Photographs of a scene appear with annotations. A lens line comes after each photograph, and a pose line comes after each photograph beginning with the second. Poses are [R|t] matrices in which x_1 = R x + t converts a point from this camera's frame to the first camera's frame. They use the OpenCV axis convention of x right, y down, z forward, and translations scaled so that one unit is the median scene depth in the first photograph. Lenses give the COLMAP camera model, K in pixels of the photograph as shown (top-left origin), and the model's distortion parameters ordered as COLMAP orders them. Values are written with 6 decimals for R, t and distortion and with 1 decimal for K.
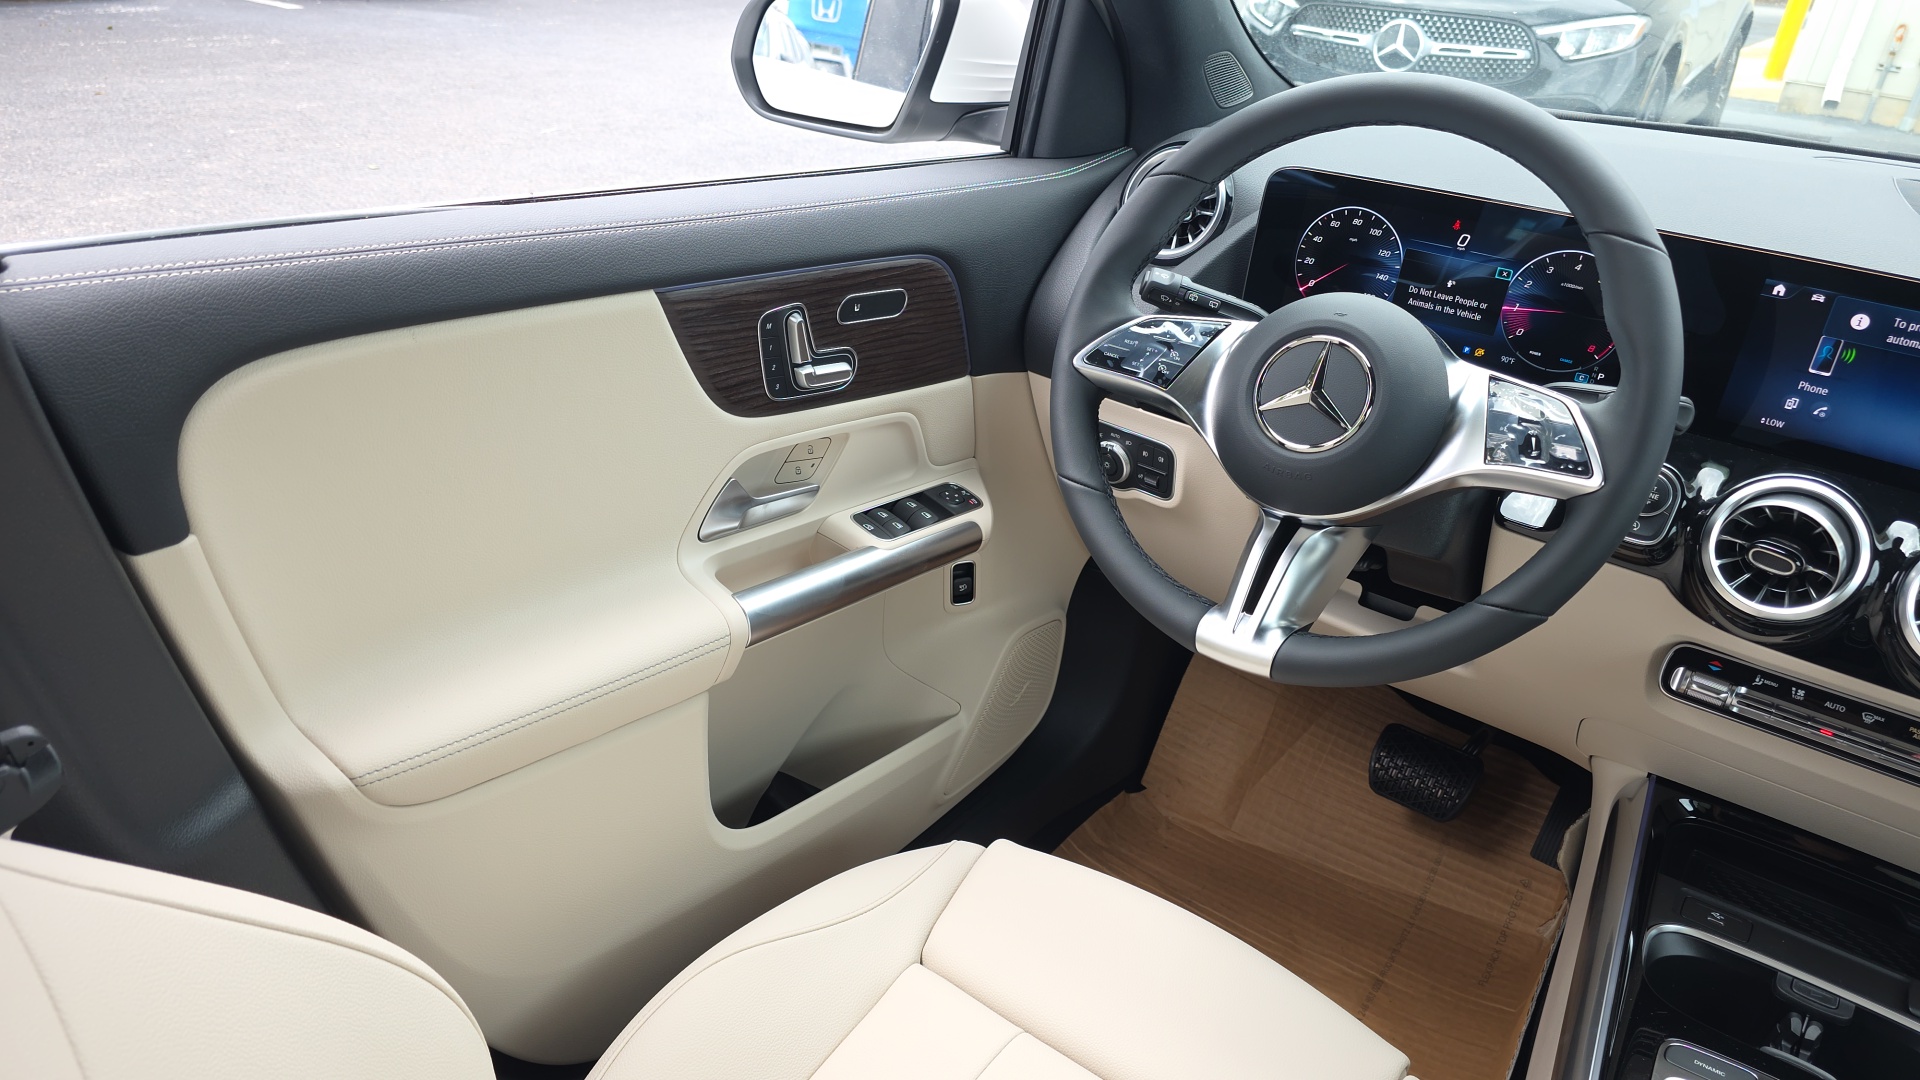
lens RADIAL K [[1304.2, 0, 955.6], [0, 1304.2, 550.8], [0, 0, 1]] dist [0.051482, -0.058499]
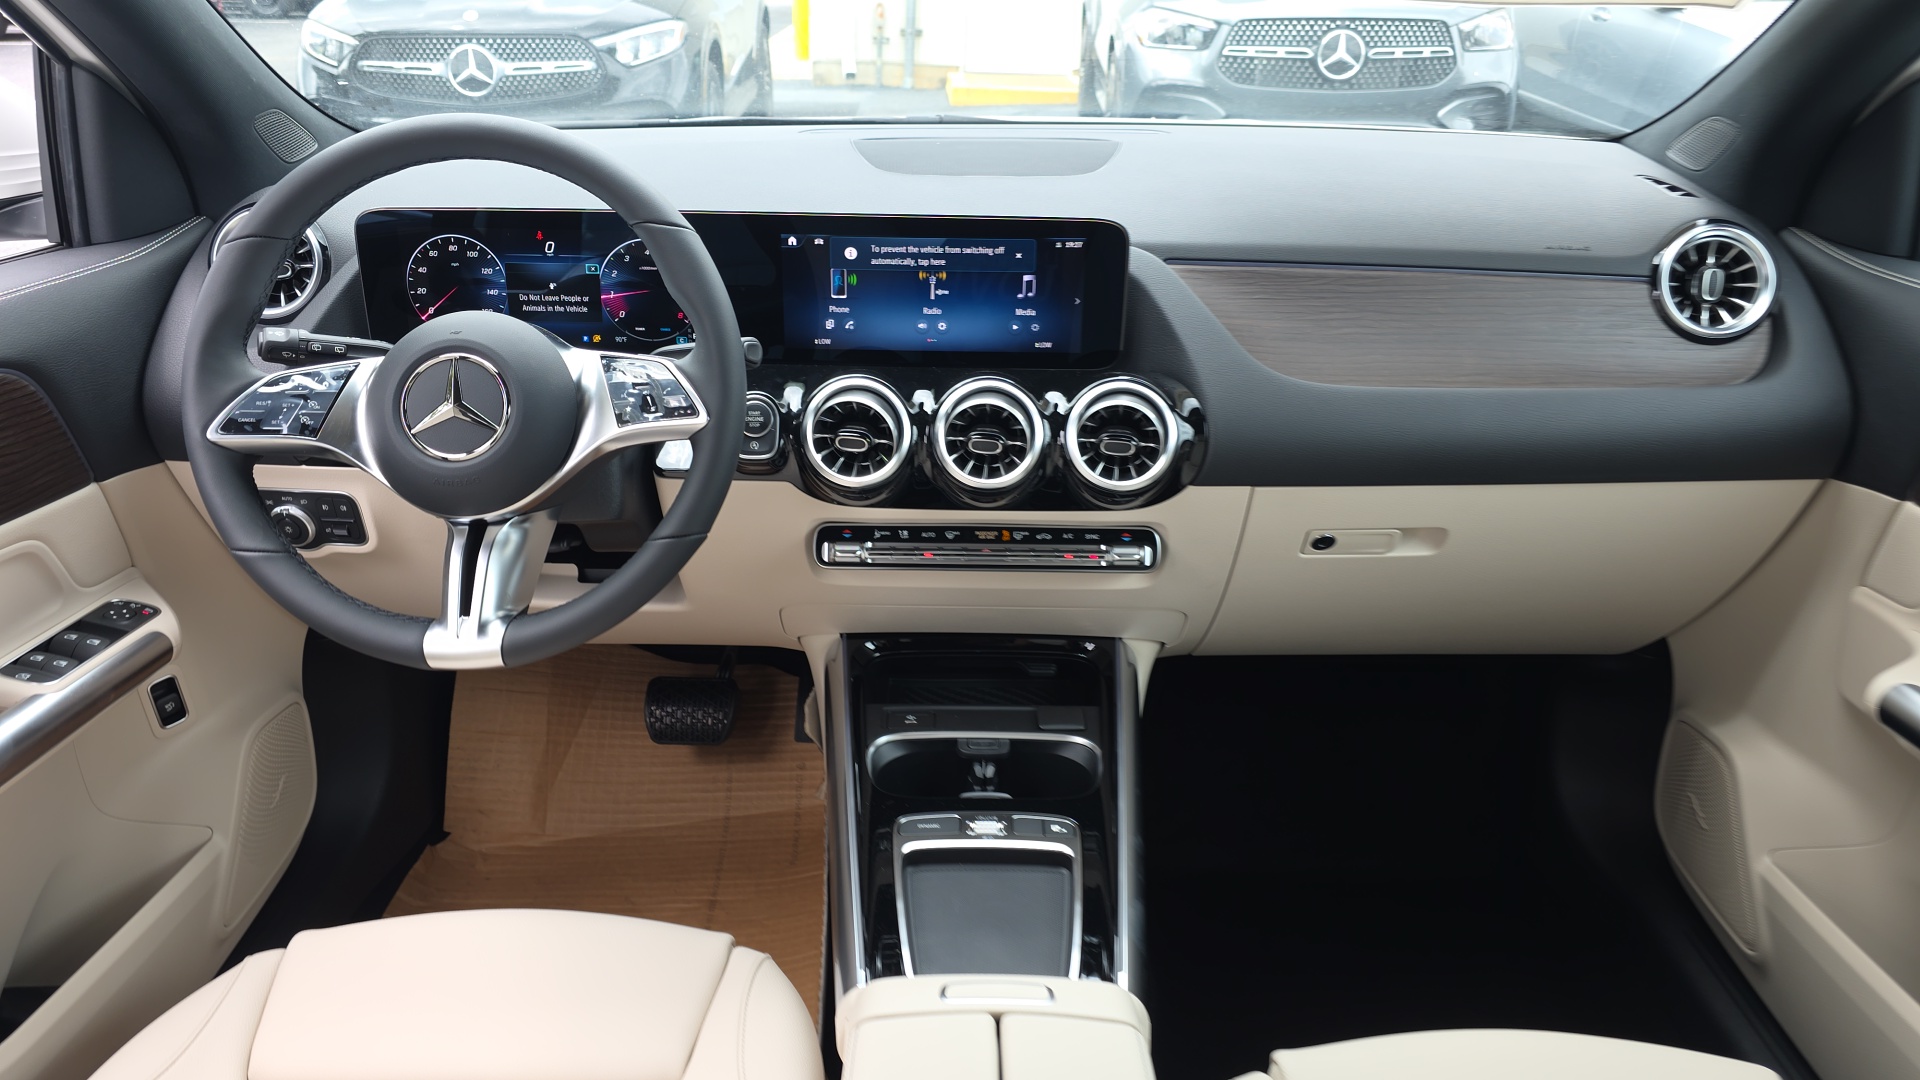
lens RADIAL K [[1304.2, 0, 950.4], [0, 1304.2, 517.6], [0, 0, 1]] dist [0.051482, -0.058499]
pose [[0.802922, -0.294691, 0.518145, 0.007020], [0.312197, 0.948389, 0.055606, 0.029567], [-0.507789, 0.117116, 0.853483, -0.113593]]
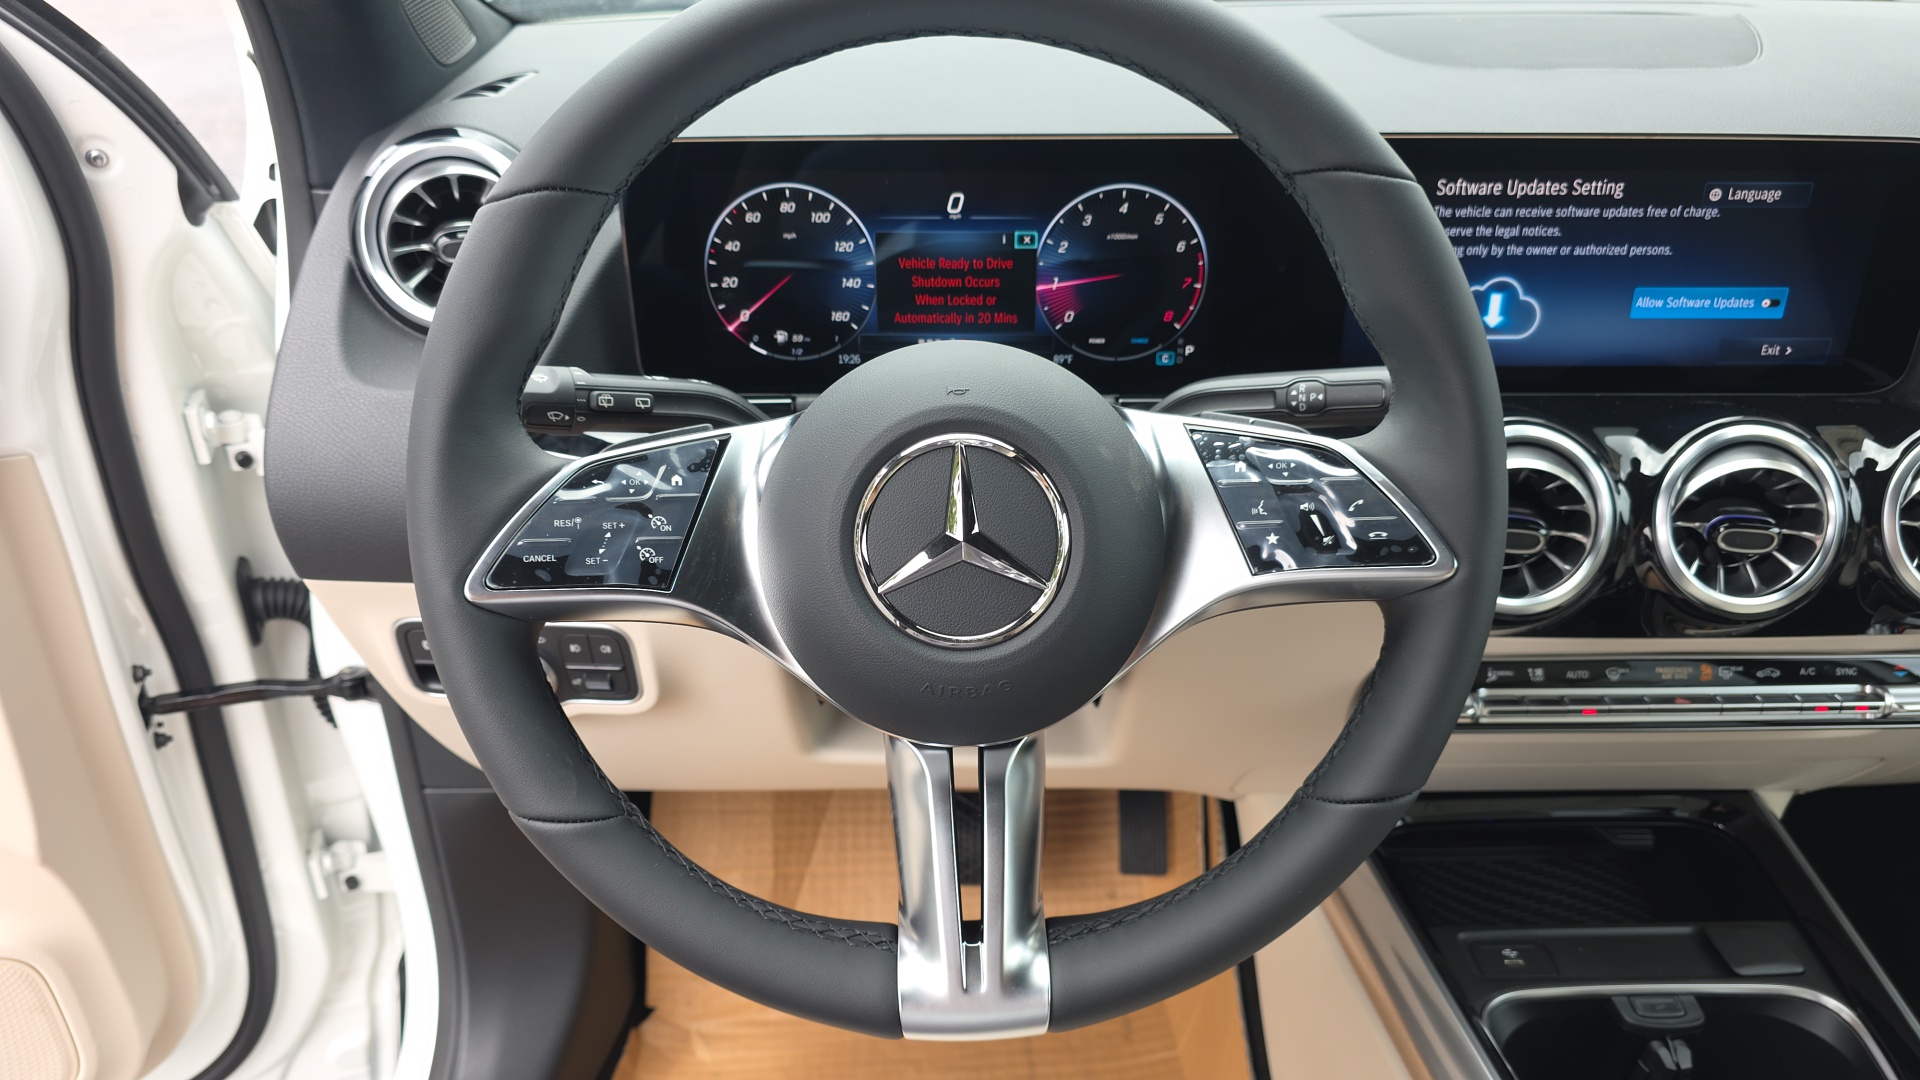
lens RADIAL K [[1304.2, 0, 967.6], [0, 1304.2, 560.4], [0, 0, 1]] dist [0.051482, -0.058499]
pose [[0.782067, -0.350148, 0.515526, -0.011973], [0.327276, 0.934740, 0.138393, -0.151027], [-0.530341, 0.060486, 0.845624, 0.431234]]
